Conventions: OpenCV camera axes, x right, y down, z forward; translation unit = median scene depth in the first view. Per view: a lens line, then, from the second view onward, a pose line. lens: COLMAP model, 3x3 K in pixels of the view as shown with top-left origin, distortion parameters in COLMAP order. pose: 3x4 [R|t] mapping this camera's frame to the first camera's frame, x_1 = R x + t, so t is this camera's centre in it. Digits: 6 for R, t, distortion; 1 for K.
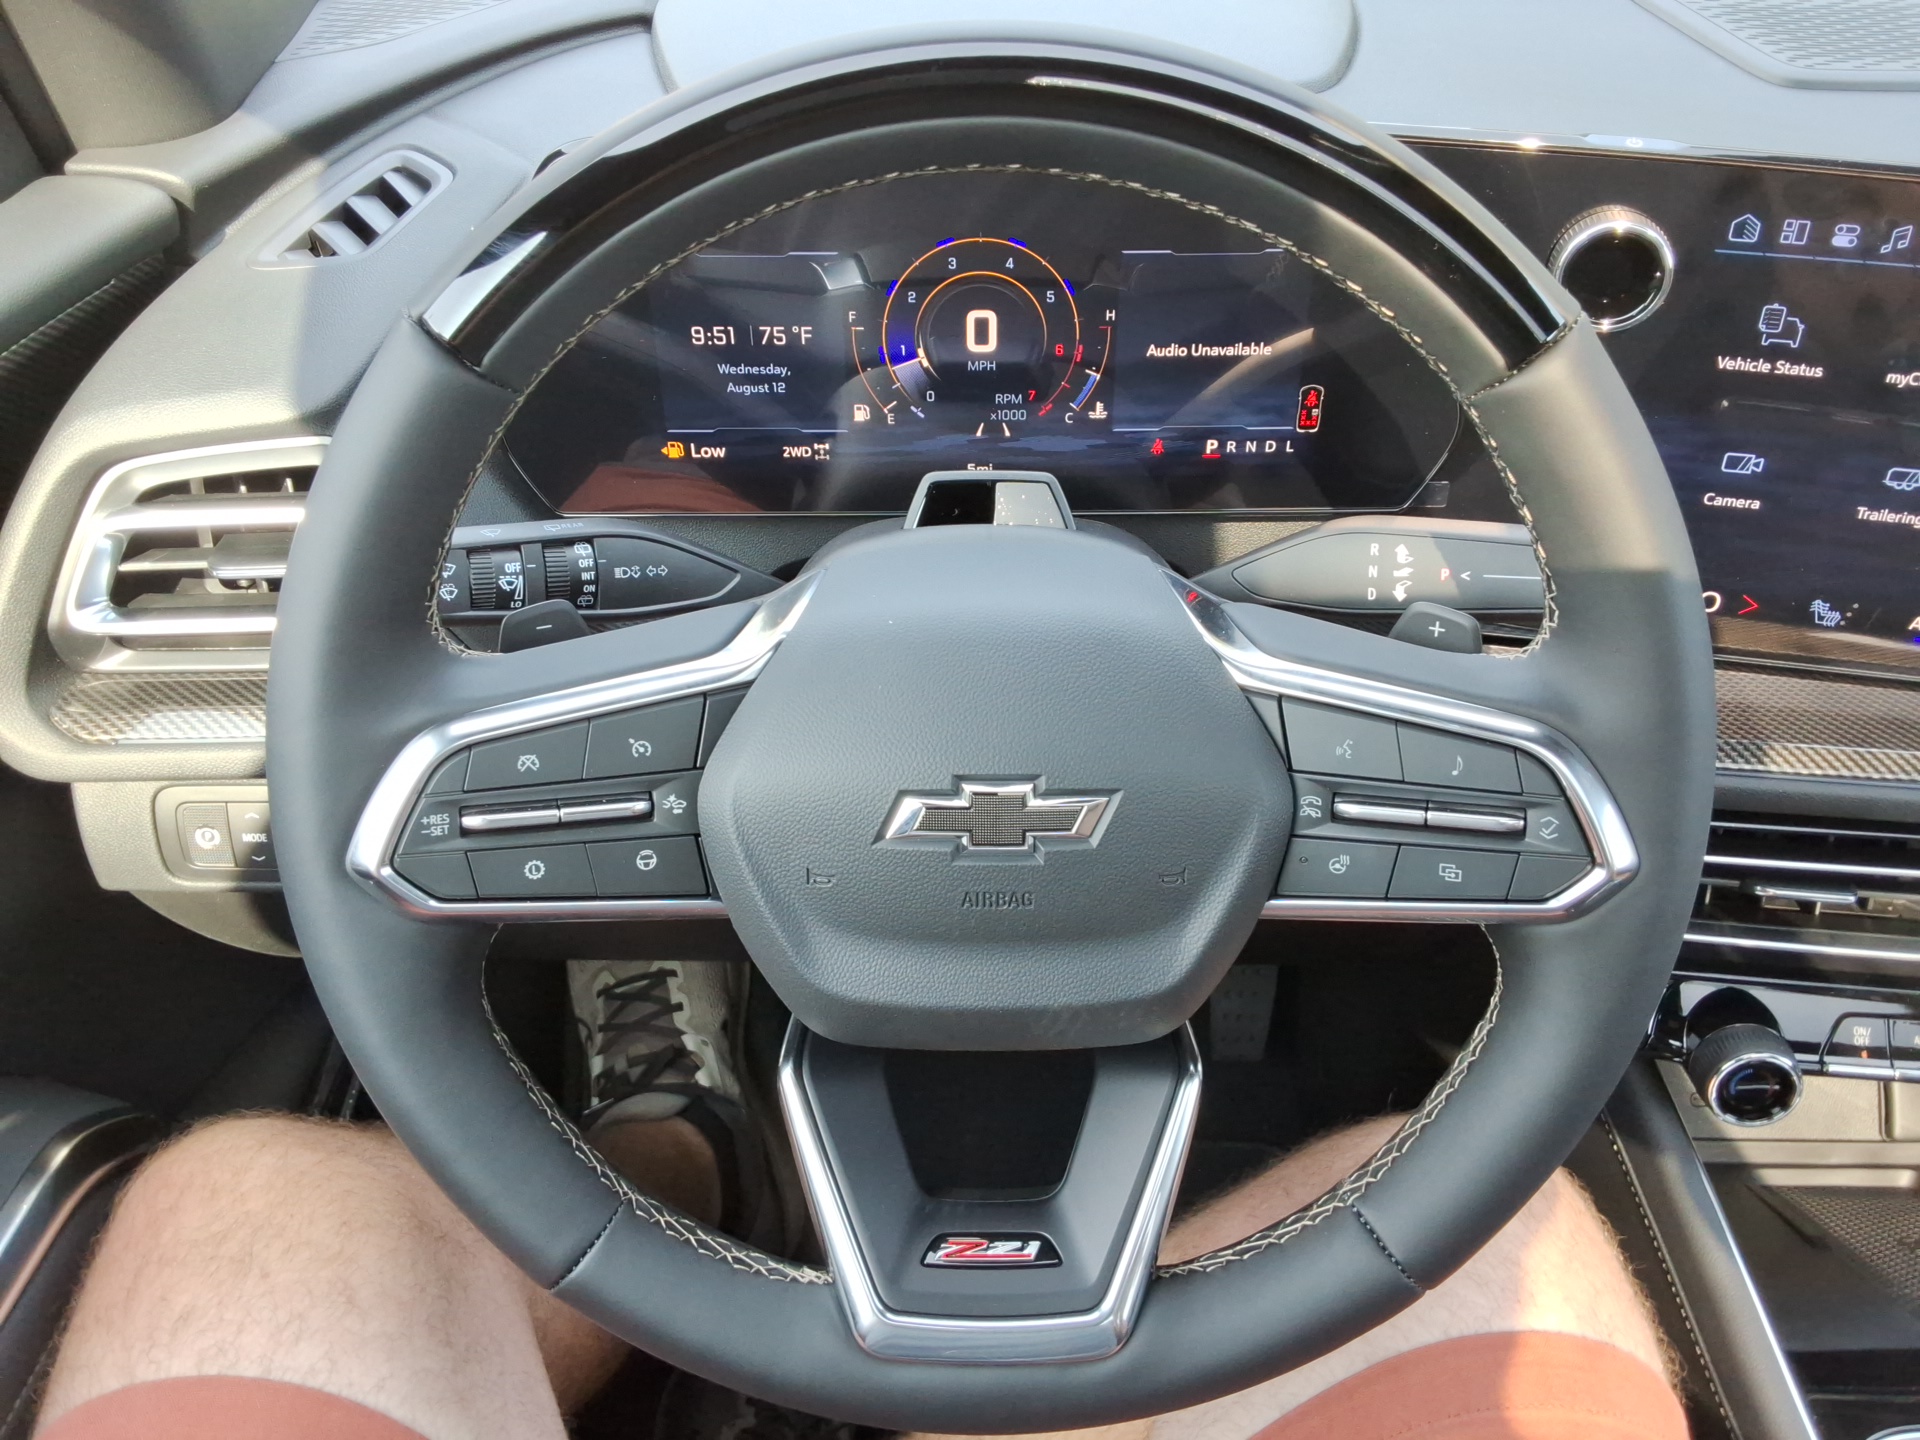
lens RADIAL K [[1533.0, 0, 983.2], [0, 1533.0, 716.6], [0, 0, 1]] dist [0.137417, -0.223350]
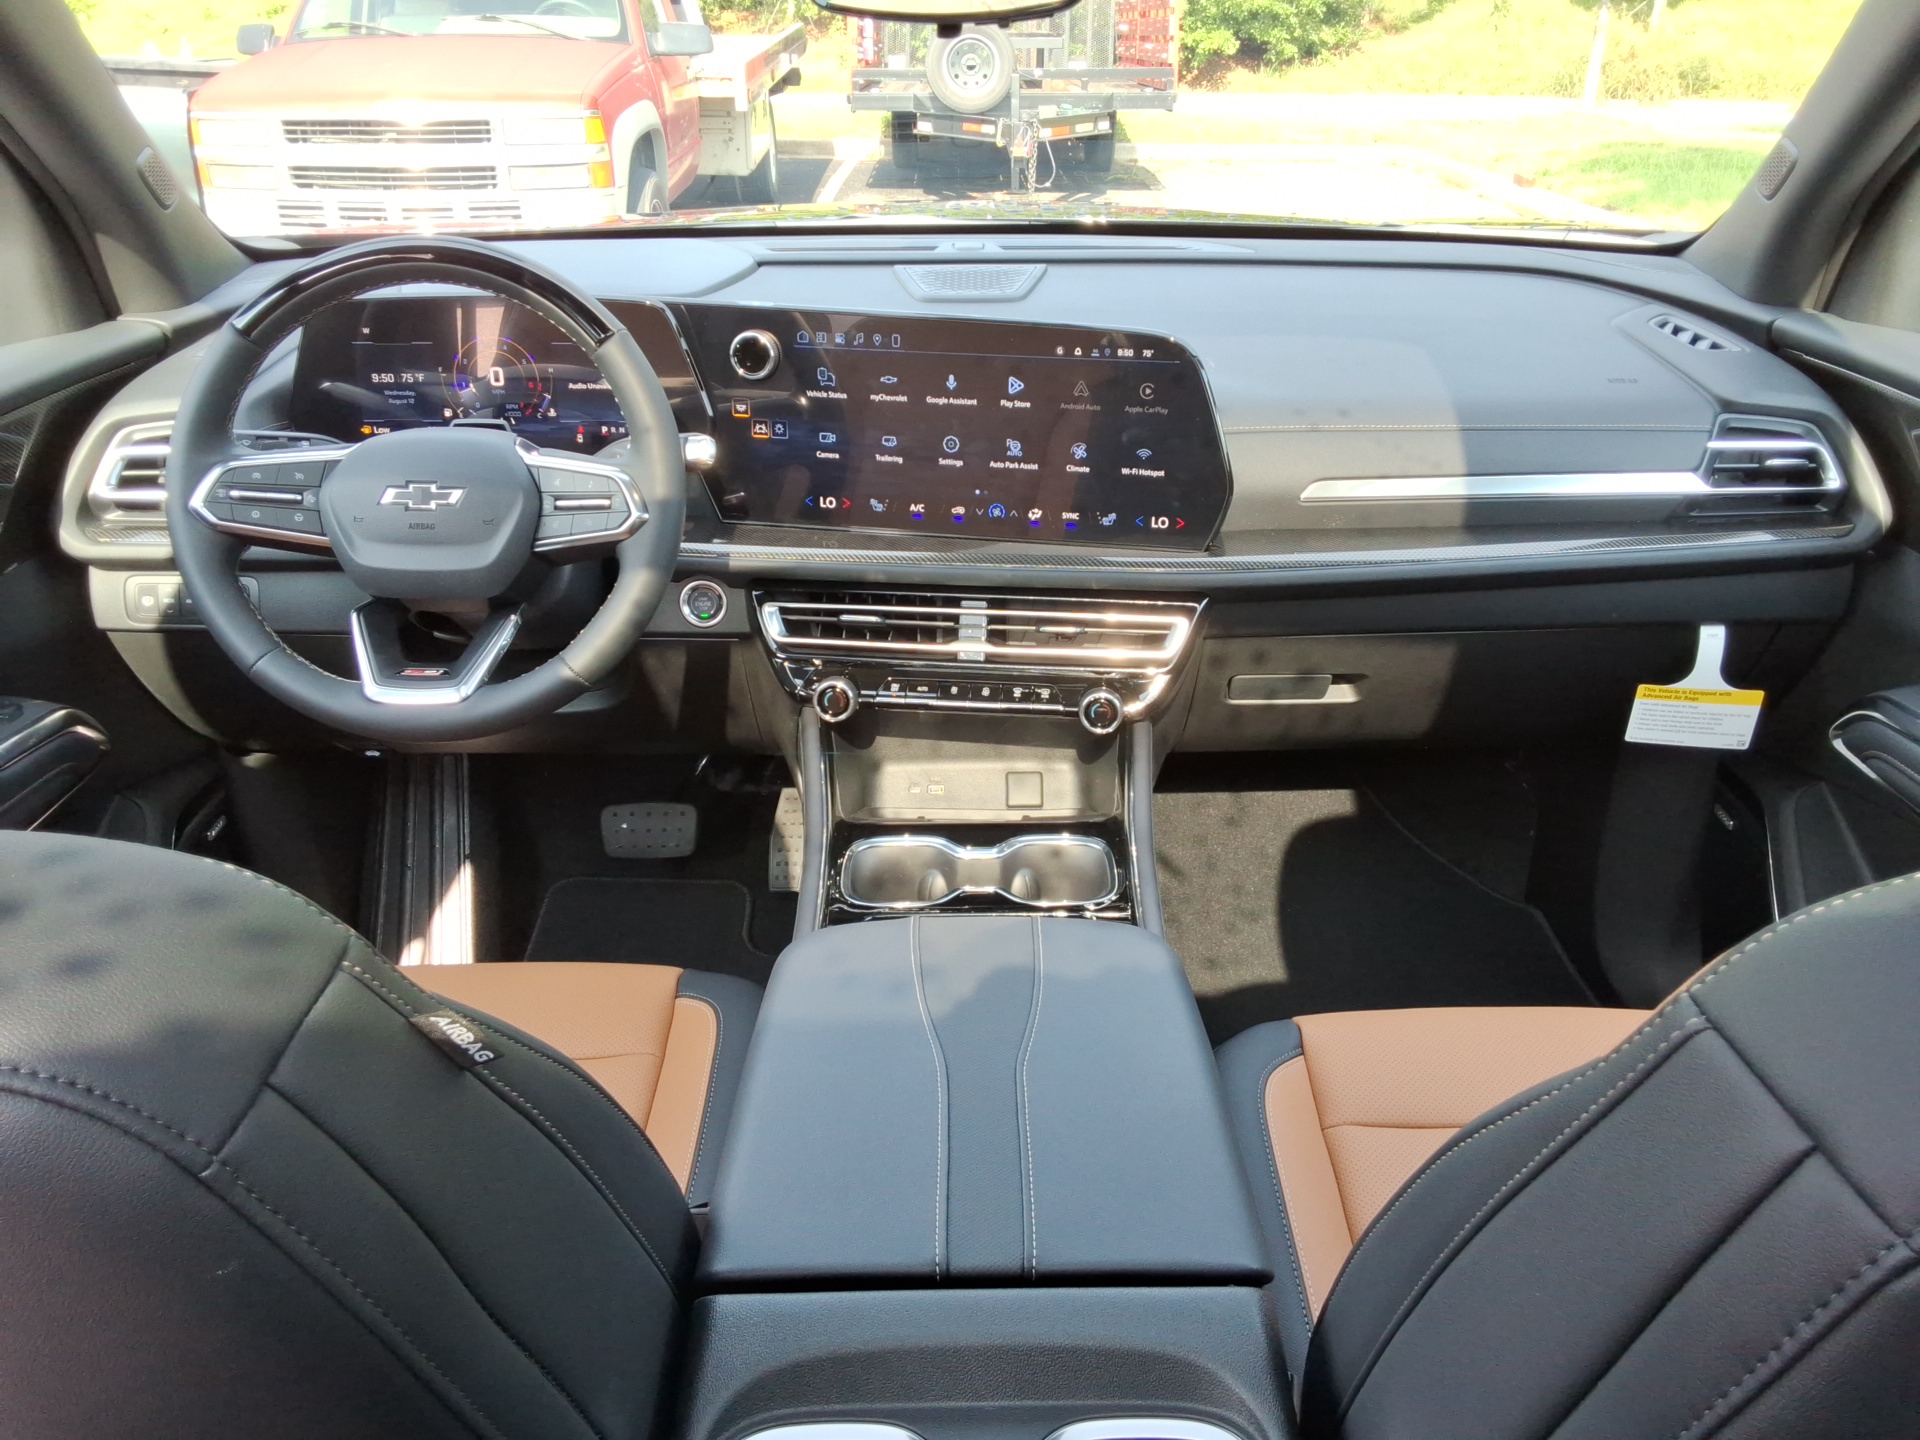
lens RADIAL K [[1535.3, 0, 971.6], [0, 1535.3, 712.5], [0, 0, 1]] dist [0.111232, -0.175694]
pose [[0.999997, -0.000421, -0.002340, 0.739817], [-0.000065, 0.978998, -0.203869, 0.747580], [0.002377, 0.203868, 0.978995, -1.236376]]
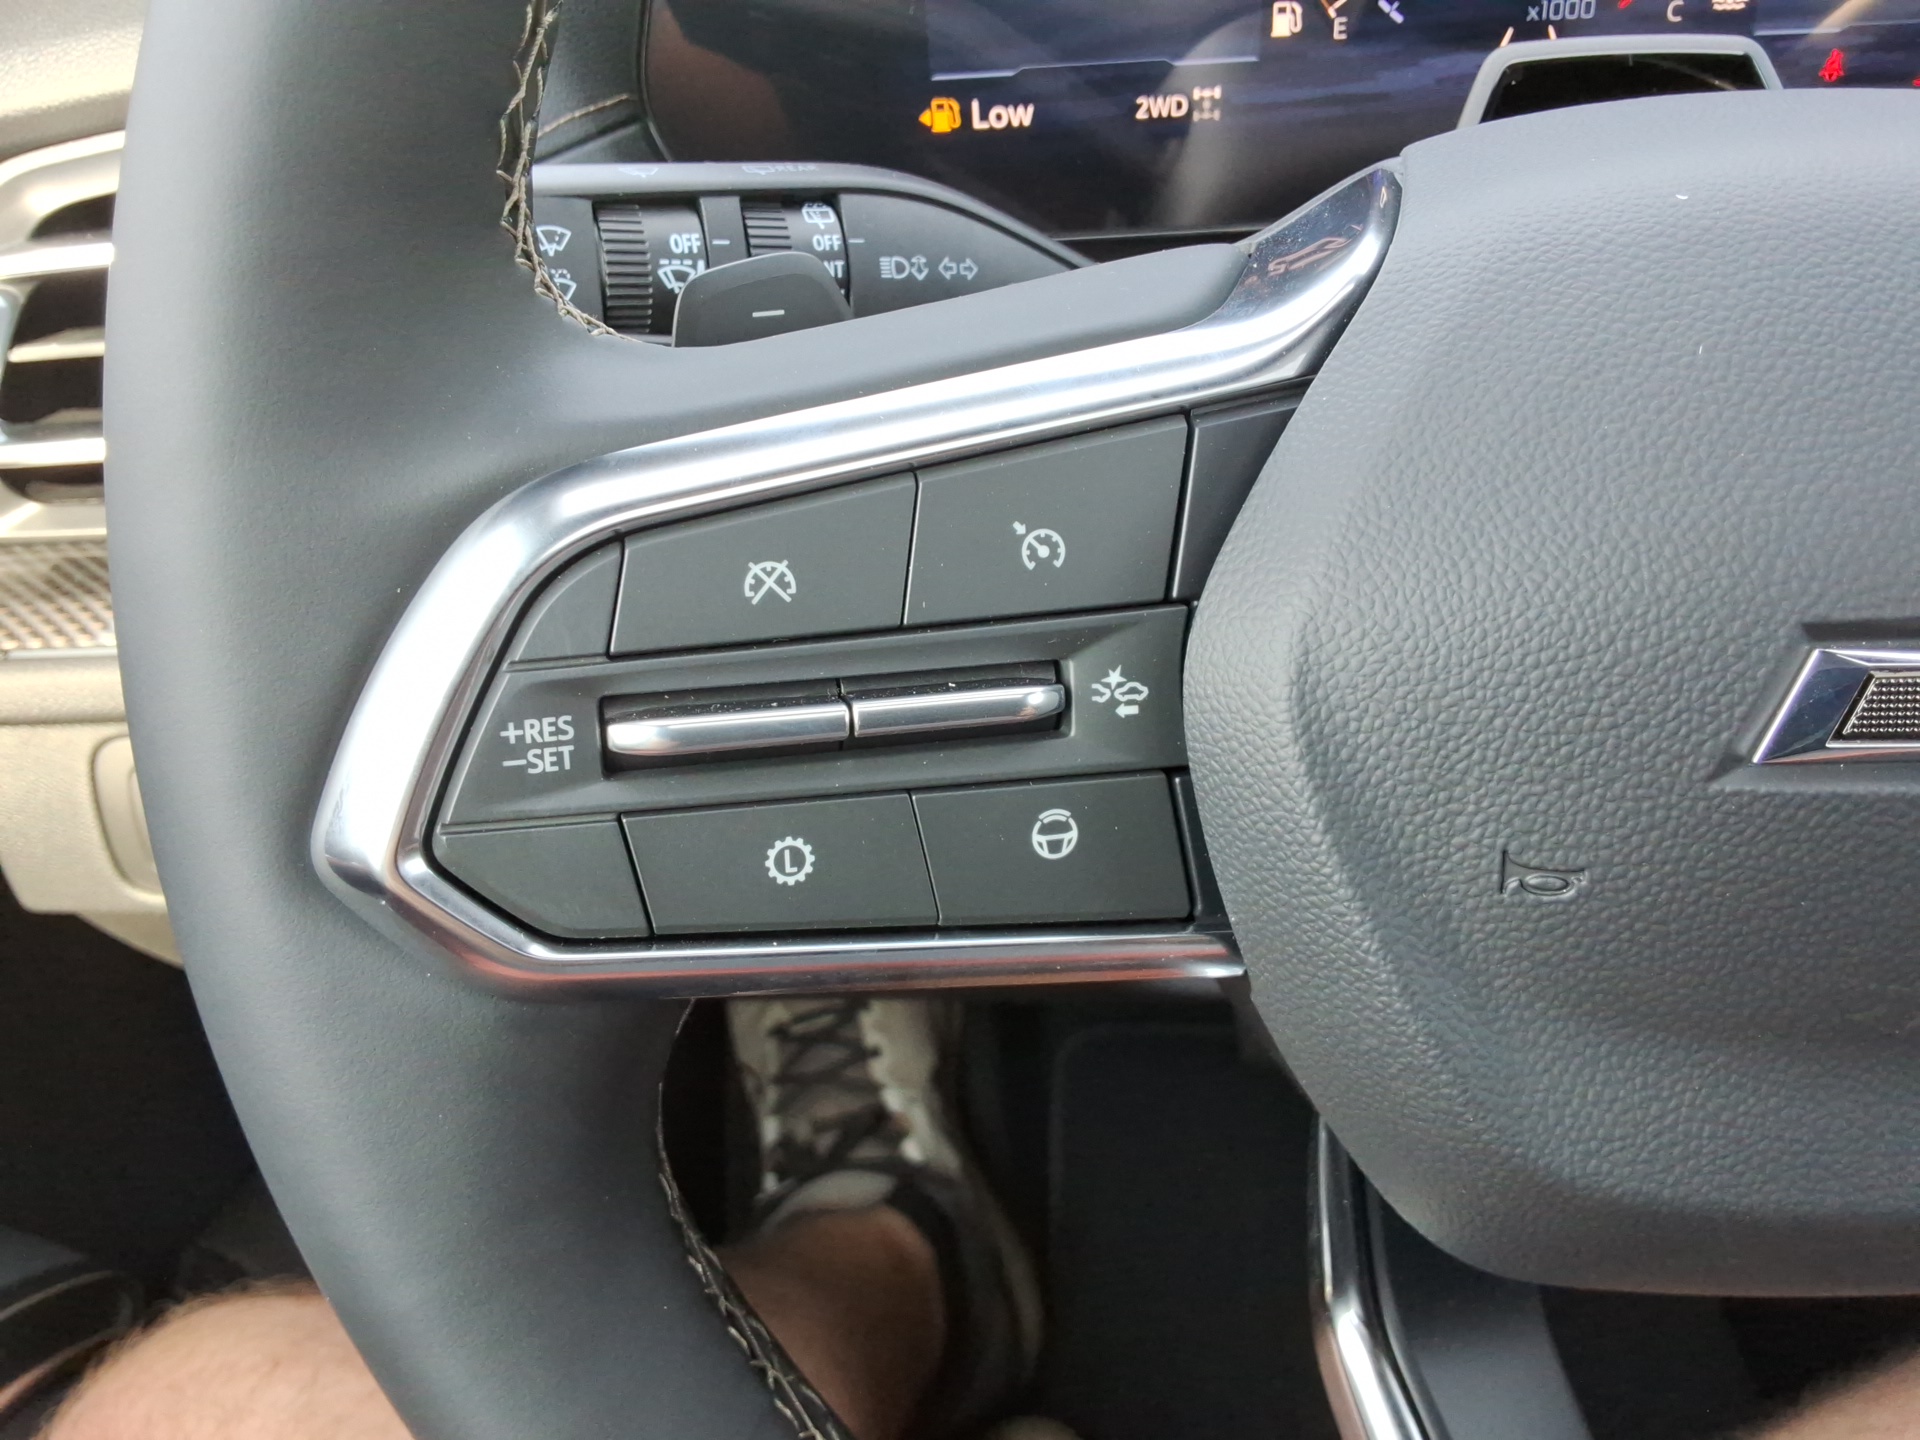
lens RADIAL K [[1535.3, 0, 971.6], [0, 1535.3, 712.5], [0, 0, 1]] dist [0.111232, -0.175694]
pose [[0.996833, -0.023764, -0.075888, -0.155213], [0.023675, 0.999718, -0.002077, 0.046088], [0.075916, 0.000274, 0.997114, 0.449123]]
